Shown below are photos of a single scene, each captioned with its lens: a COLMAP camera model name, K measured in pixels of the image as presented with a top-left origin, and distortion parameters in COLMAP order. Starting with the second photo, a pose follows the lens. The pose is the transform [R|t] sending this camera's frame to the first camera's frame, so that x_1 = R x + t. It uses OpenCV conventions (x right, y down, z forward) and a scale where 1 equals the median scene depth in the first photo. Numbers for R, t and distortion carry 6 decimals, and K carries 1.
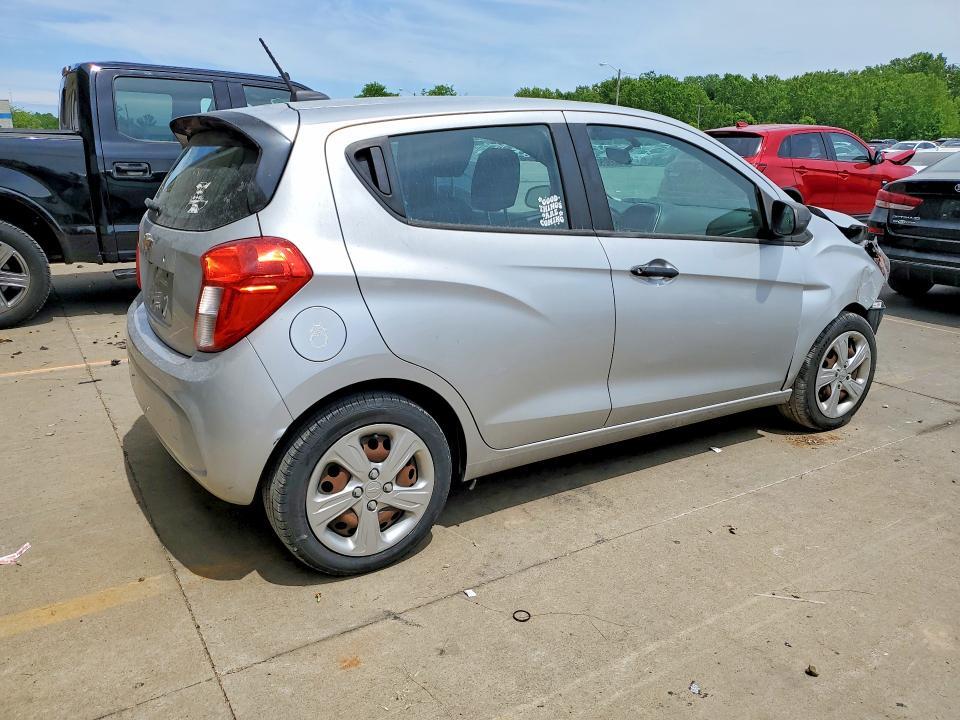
lens RADIAL K [[761.6, 0, 477.9], [0, 761.6, 356.7], [0, 0, 1]] dist [0.001333, 0.001350]
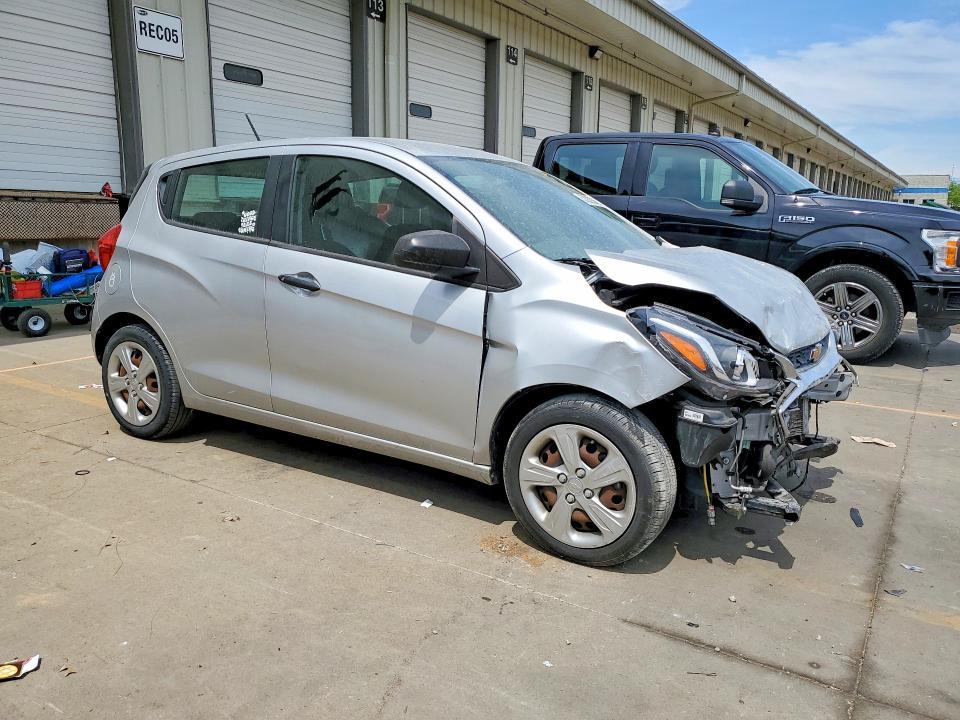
lens RADIAL K [[761.6, 0, 479.4], [0, 761.6, 360.2], [0, 0, 1]] dist [0.001333, 0.001350]
pose [[0.438818, 0.195274, -0.877101, 1.399470], [-0.252198, 0.963633, 0.088363, -0.175045], [0.862458, 0.182428, 0.472108, 0.759722]]
